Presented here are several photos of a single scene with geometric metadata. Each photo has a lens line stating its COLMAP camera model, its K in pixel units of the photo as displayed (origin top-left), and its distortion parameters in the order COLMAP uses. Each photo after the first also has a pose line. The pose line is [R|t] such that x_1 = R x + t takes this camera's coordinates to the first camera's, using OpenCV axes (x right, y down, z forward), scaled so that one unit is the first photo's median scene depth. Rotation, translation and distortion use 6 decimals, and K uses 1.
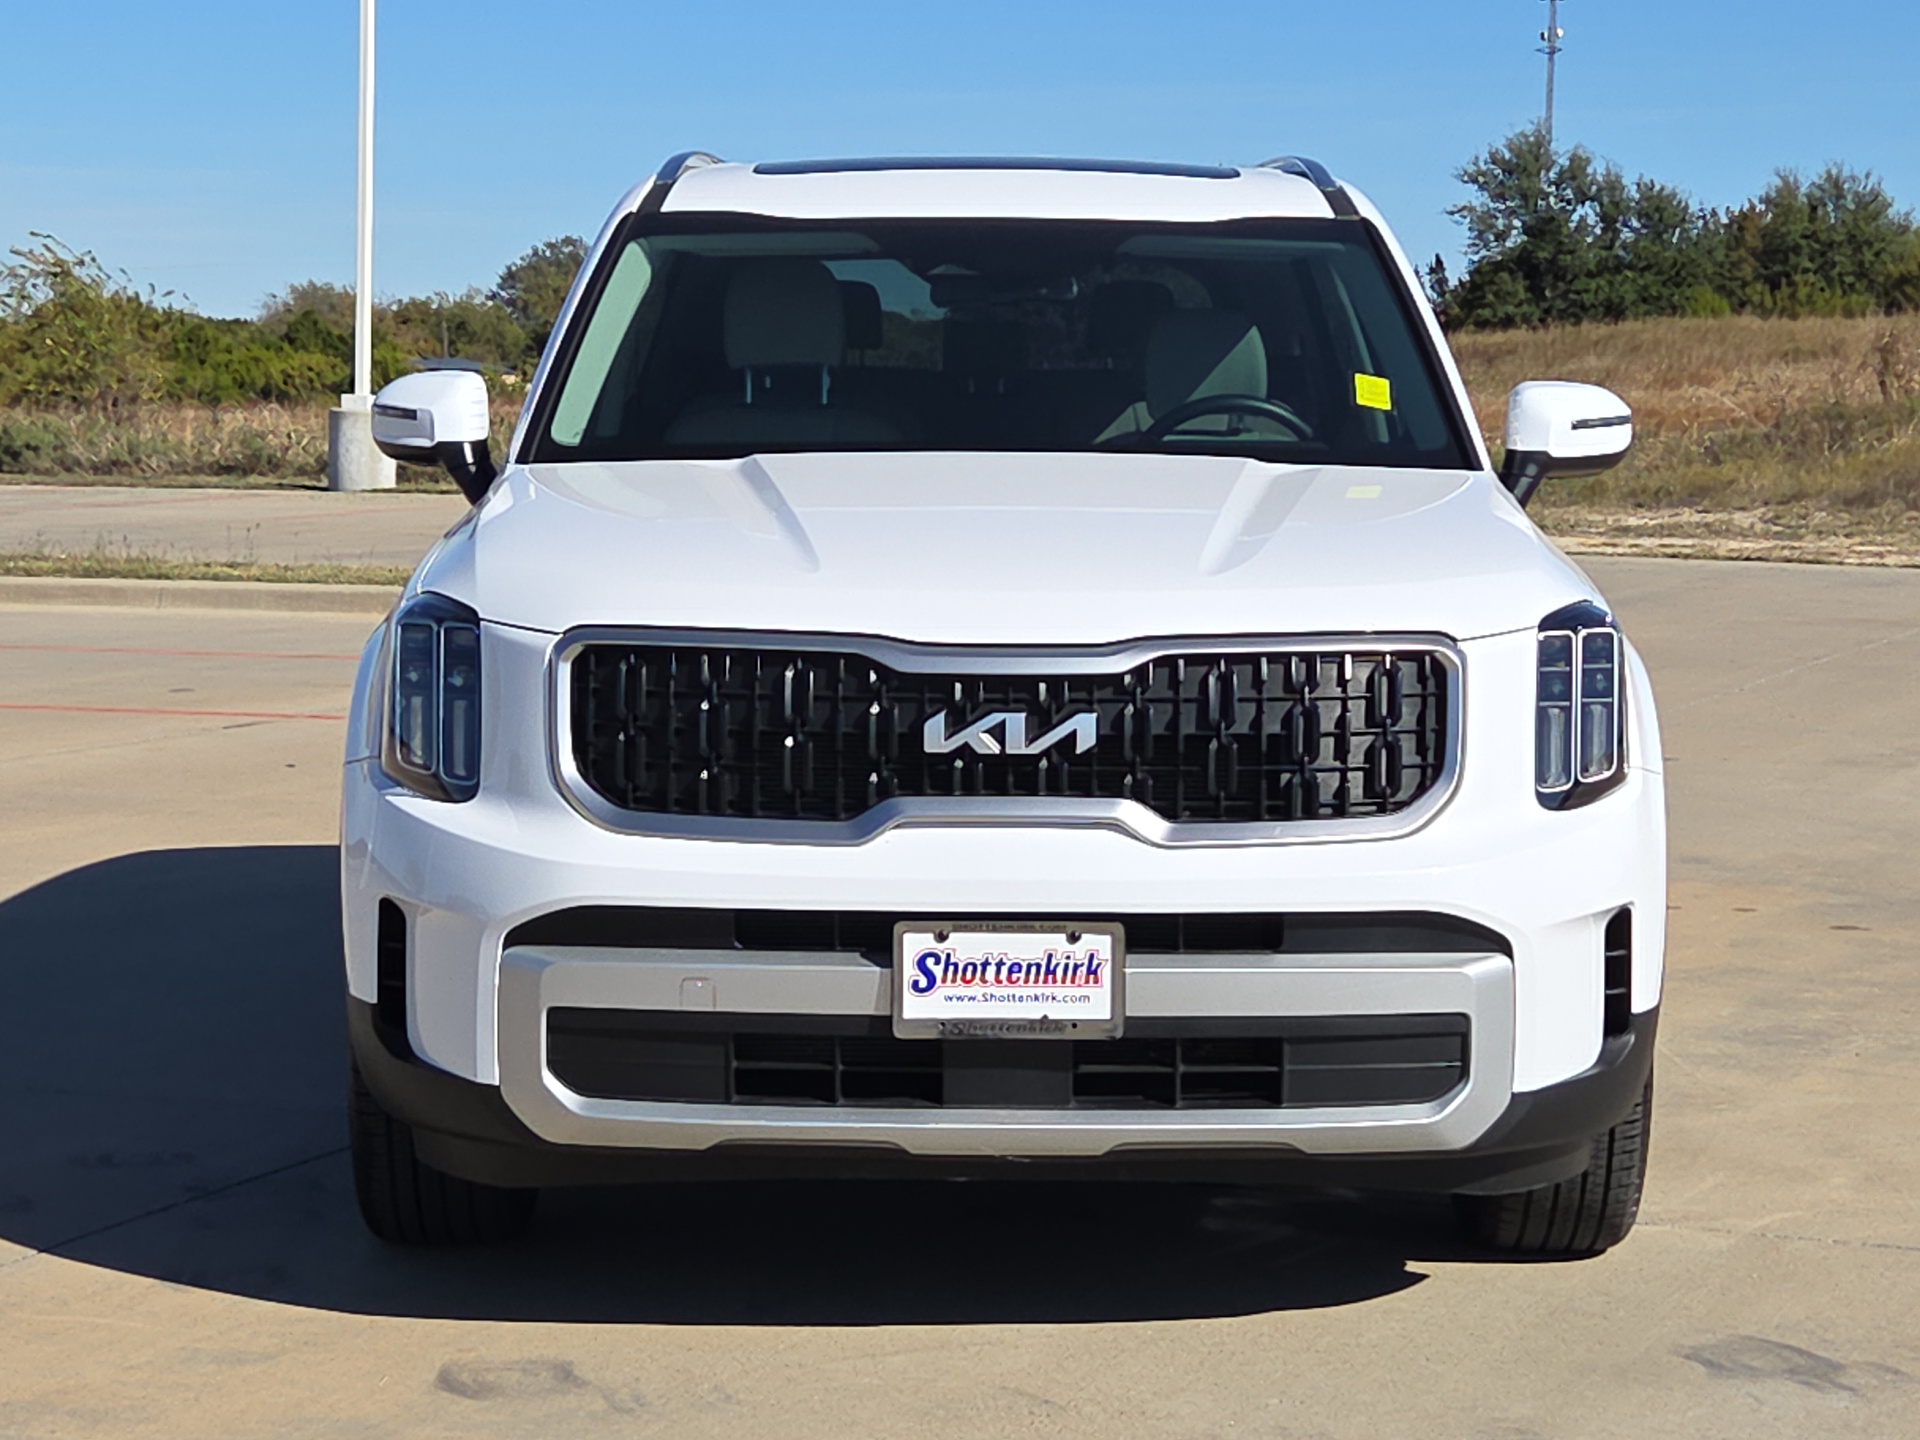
lens RADIAL K [[4372.6, 0, 960.0], [0, 4372.6, 720.0], [0, 0, 1]] dist [0.118990, -0.042840]
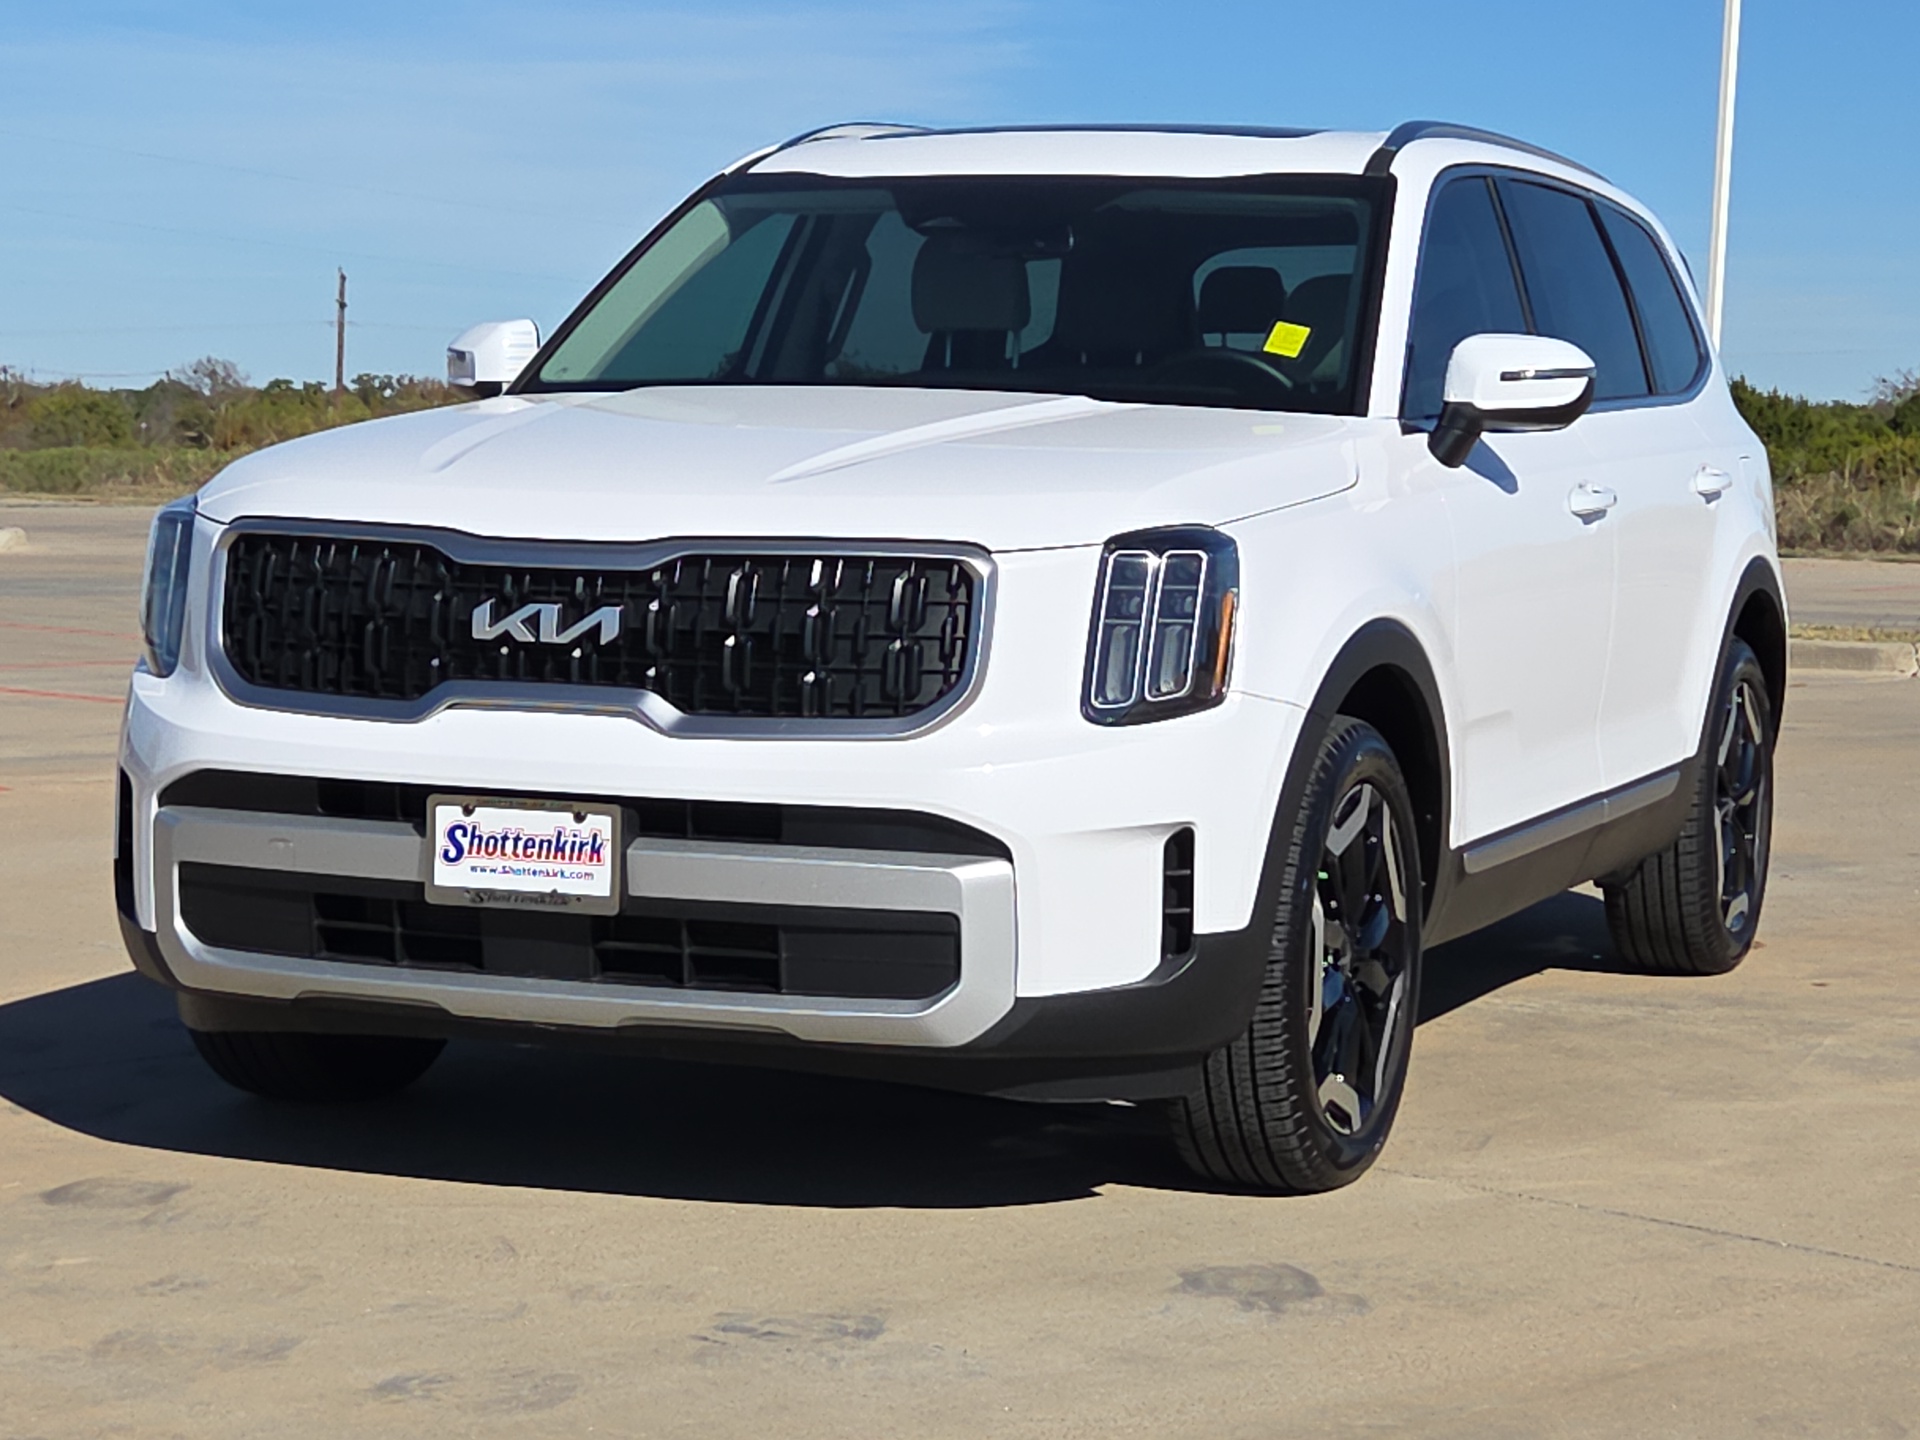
lens RADIAL K [[4372.6, 0, 960.0], [0, 4372.6, 720.0], [0, 0, 1]] dist [0.118990, -0.042840]
pose [[0.924409, 0.039668, -0.379334, 0.505279], [-0.047842, 0.998781, -0.012140, 0.034417], [0.378390, 0.029371, 0.925180, 0.056264]]
